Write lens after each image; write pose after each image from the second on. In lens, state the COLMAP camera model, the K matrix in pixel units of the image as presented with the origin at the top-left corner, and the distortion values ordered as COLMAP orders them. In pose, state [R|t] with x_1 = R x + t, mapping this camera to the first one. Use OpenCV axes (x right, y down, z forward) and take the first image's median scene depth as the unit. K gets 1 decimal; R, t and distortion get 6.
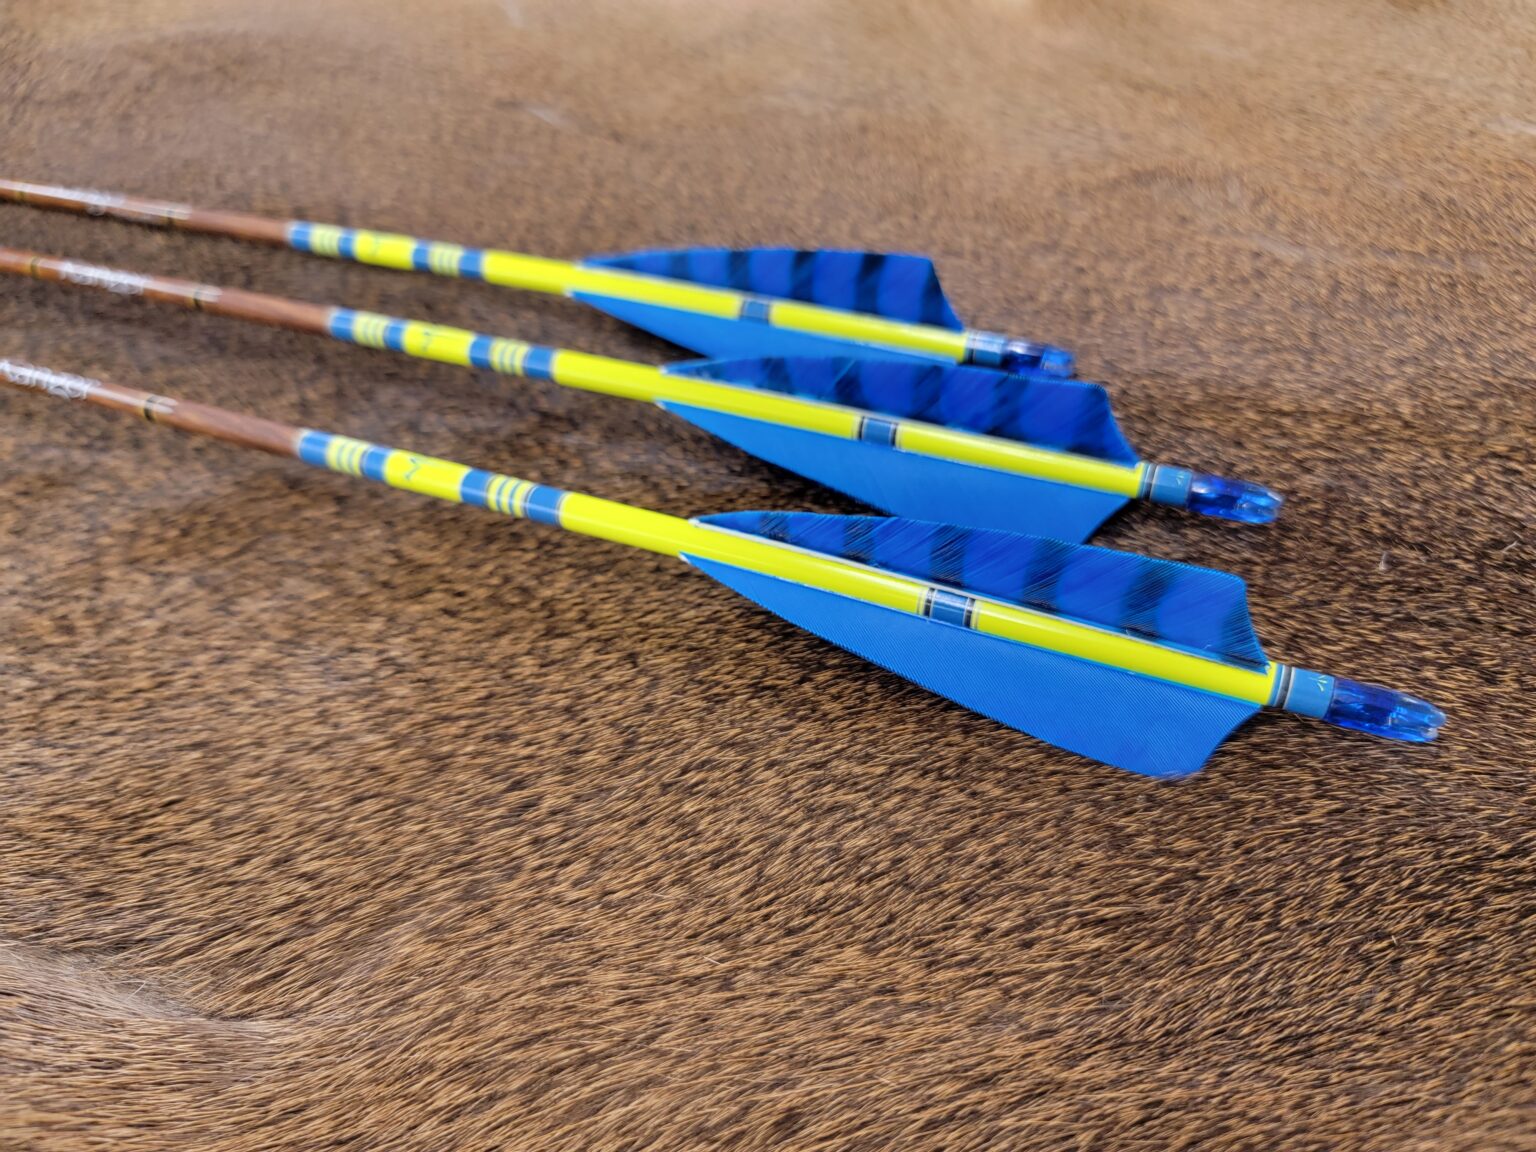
lens RADIAL K [[1121.3, 0, 777.0], [0, 1121.3, 564.9], [0, 0, 1]] dist [0.002078, -0.005307]
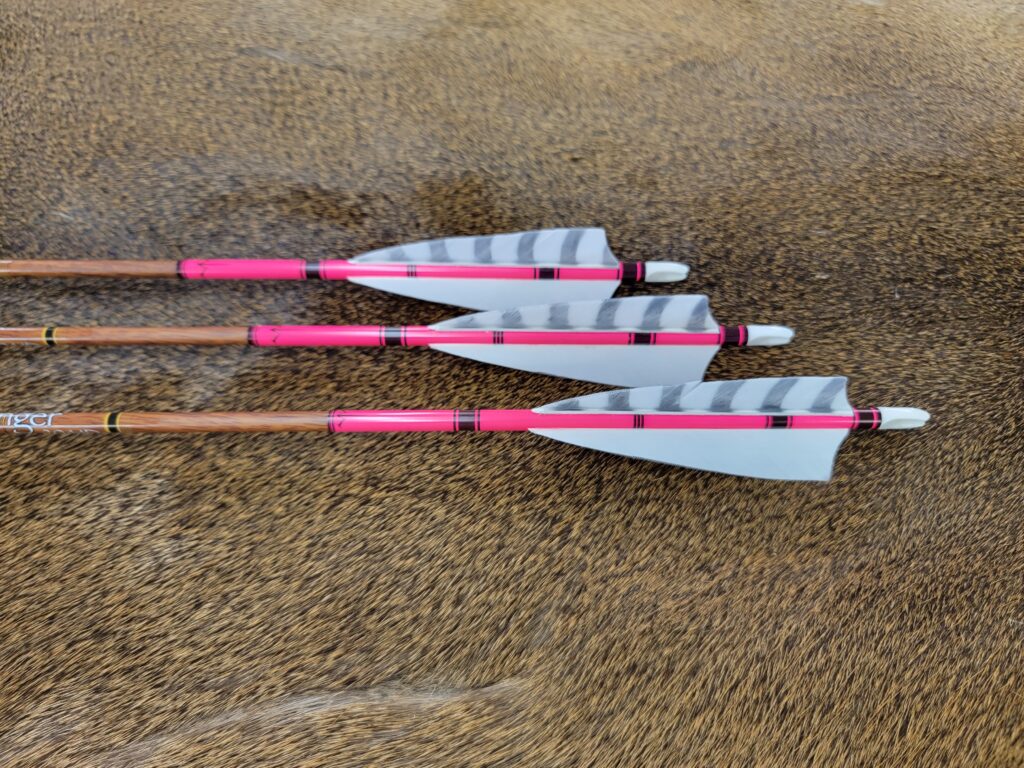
lens RADIAL K [[747.5, 0, 518.0], [0, 747.5, 376.6], [0, 0, 1]] dist [0.002078, -0.005307]
pose [[0.937949, -0.246112, 0.244296, -0.444710], [0.195996, 0.957410, 0.212020, -0.262009], [-0.286072, -0.150983, 0.946238, -0.107469]]
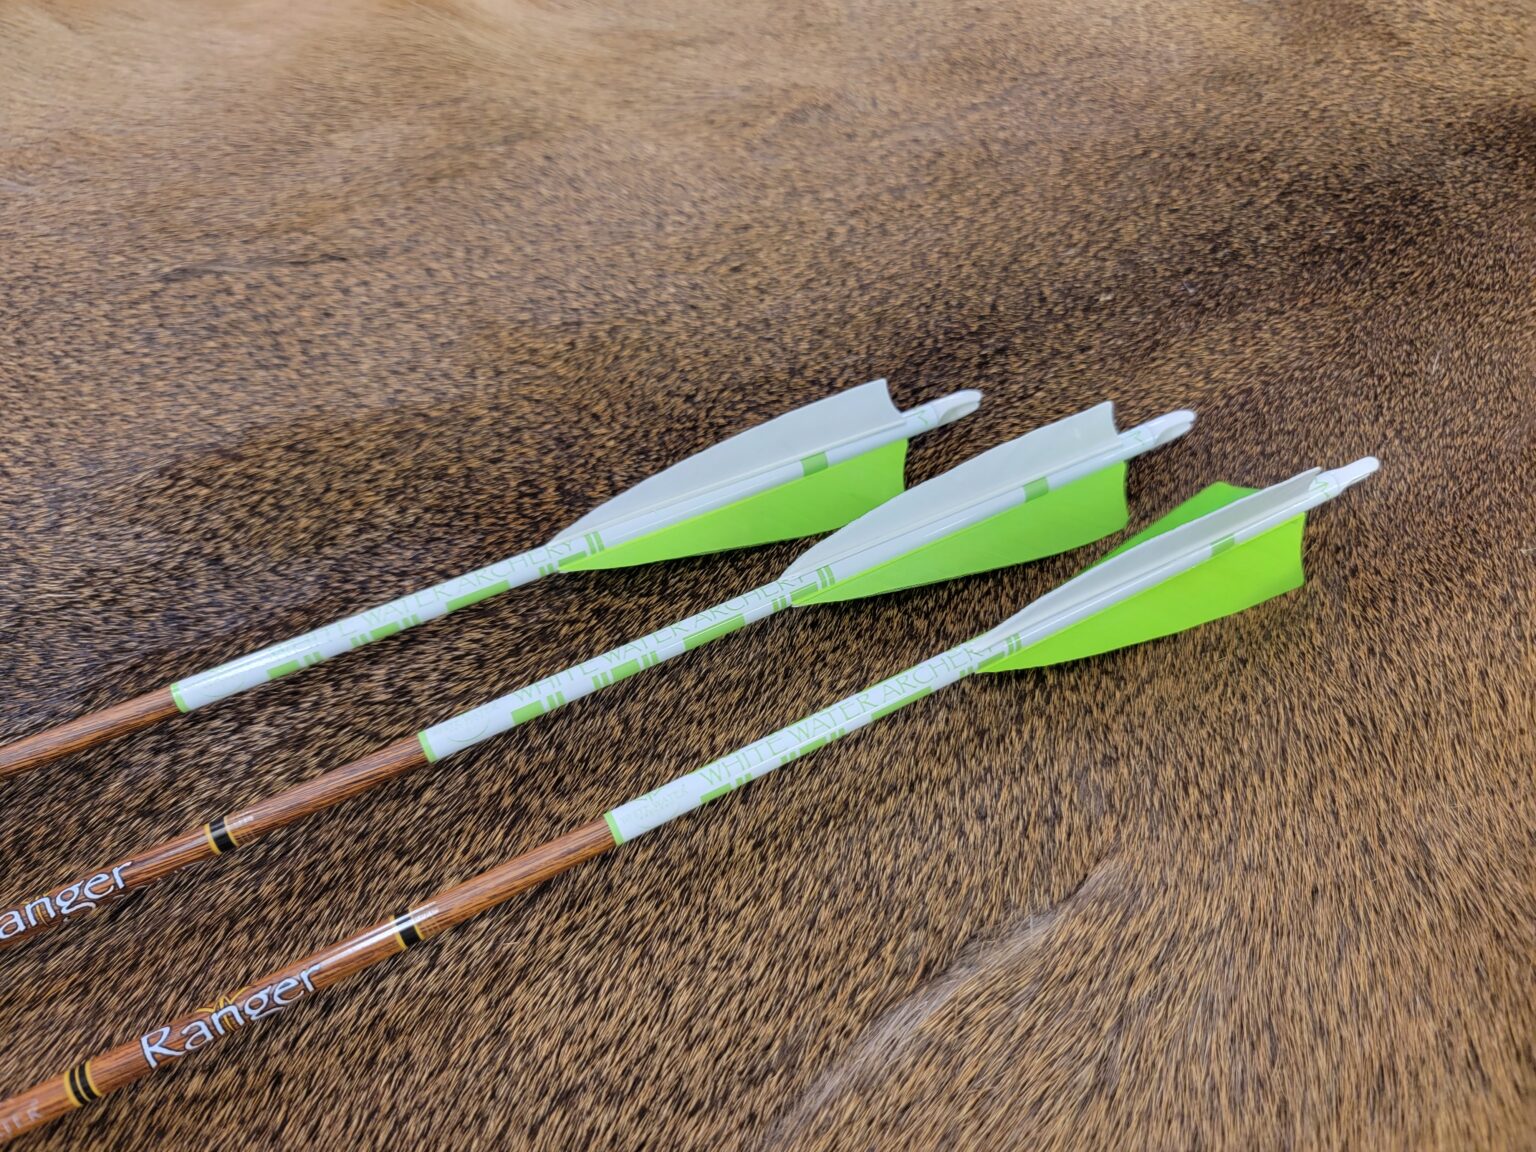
lens RADIAL K [[1107.2, 0, 773.9], [0, 1107.2, 574.9], [0, 0, 1]] dist [0.029415, -0.035376]
pose [[0.660612, -0.554823, 0.505730, -0.903444], [0.492436, 0.828727, 0.265929, -0.372058], [-0.566656, 0.073364, 0.820682, 0.002693]]
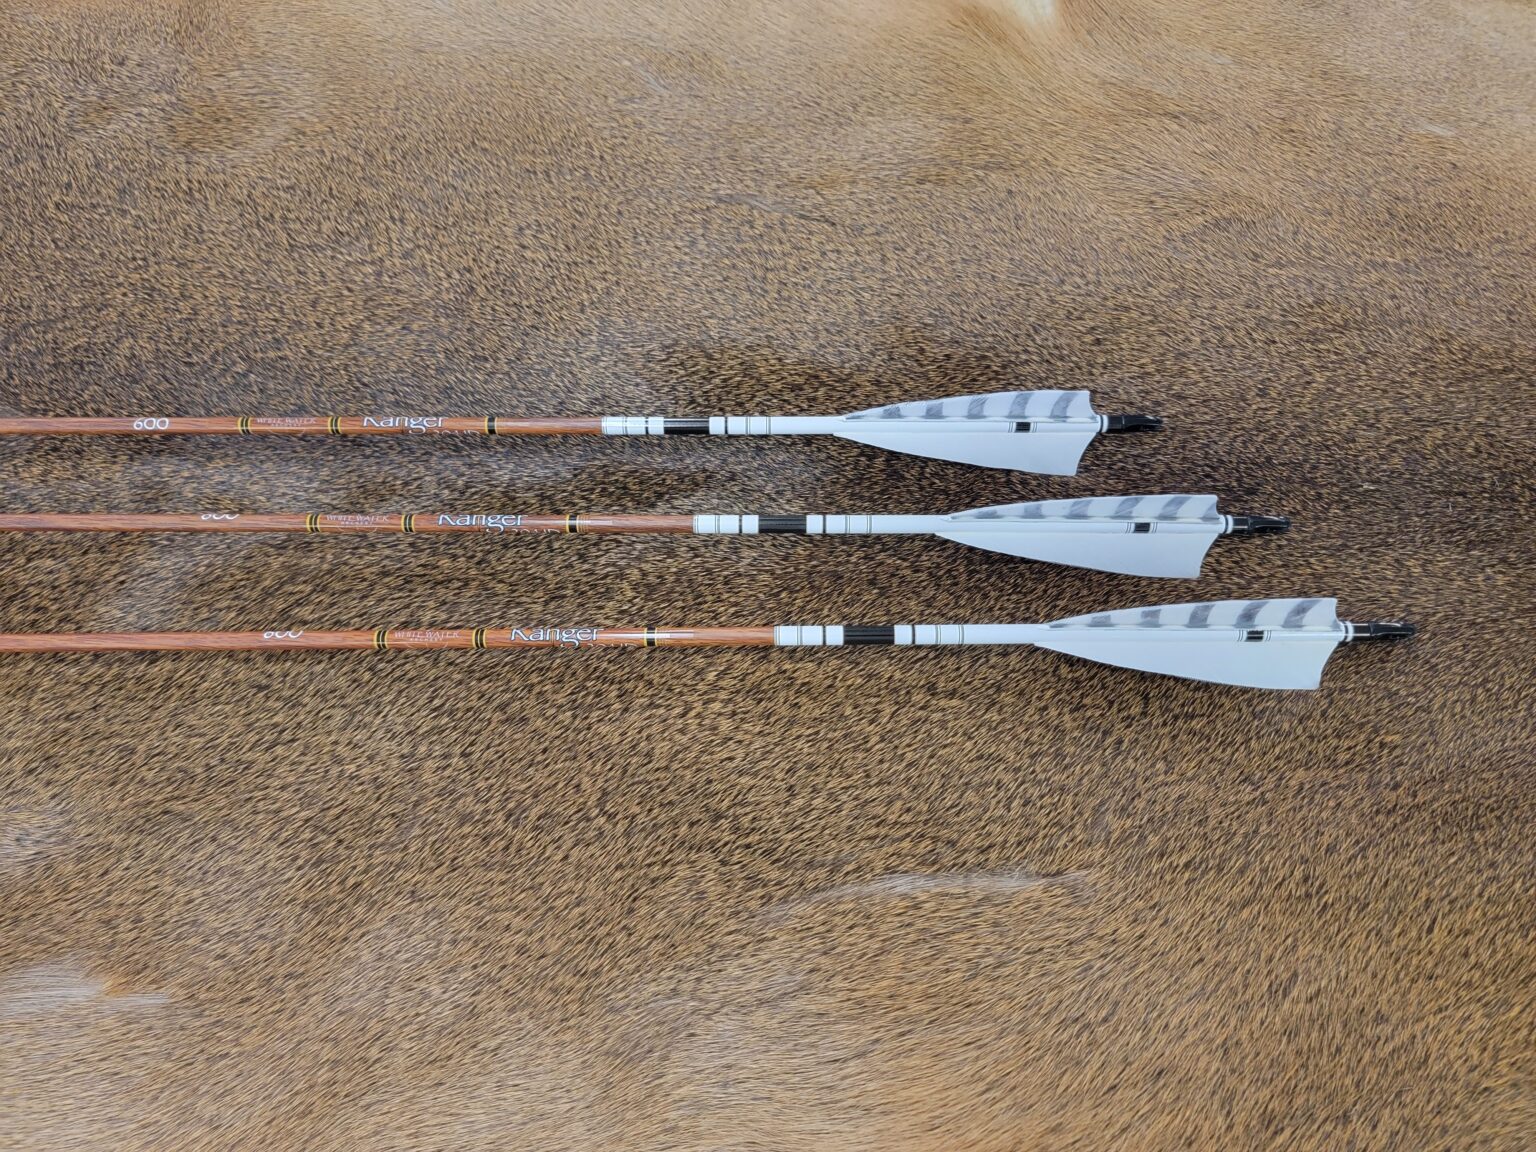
lens RADIAL K [[1073.7, 0, 778.7], [0, 1073.7, 574.3], [0, 0, 1]] dist [0.053027, -0.047557]
pose [[0.954563, -0.244865, 0.169852, -0.884747], [0.187219, 0.936191, 0.297481, -0.642816], [-0.231857, -0.252165, 0.939497, -0.531038]]
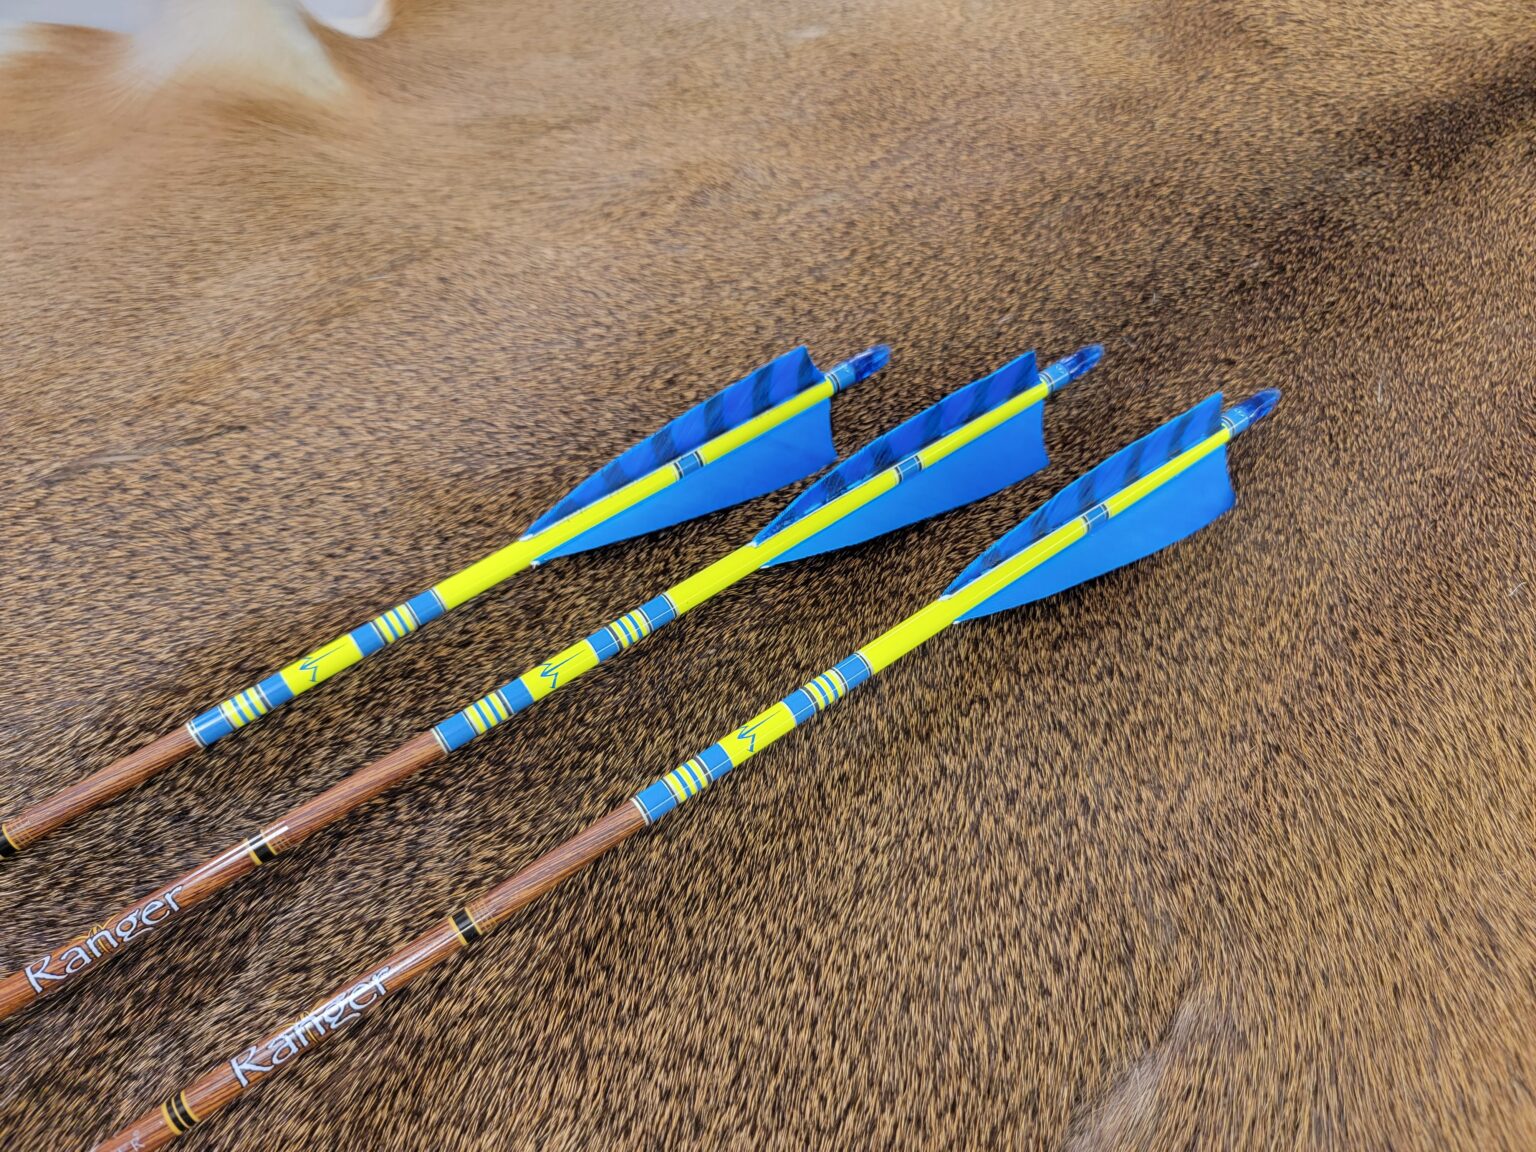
lens RADIAL K [[1087.0, 0, 772.6], [0, 1087.0, 600.6], [0, 0, 1]] dist [0.007448, -0.006910]
pose [[0.511833, -0.670000, 0.537706, -0.815408], [0.581321, 0.730957, 0.357447, -0.573948], [-0.632529, 0.129626, 0.763612, 0.128744]]
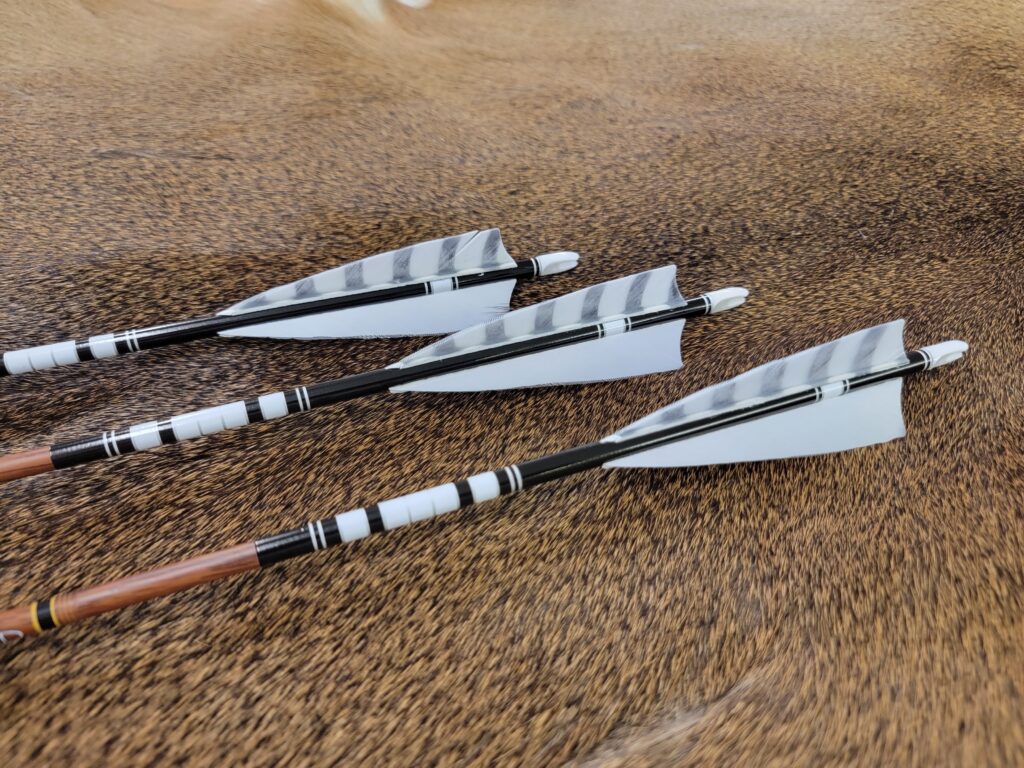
lens RADIAL K [[745.9, 0, 507.6], [0, 745.9, 385.0], [0, 0, 1]] dist [0.009785, -0.008641]
pose [[0.754869, -0.388114, 0.528716, -0.787548], [0.398164, 0.911757, 0.100818, -0.146340], [-0.521189, 0.134411, 0.842790, 0.170717]]
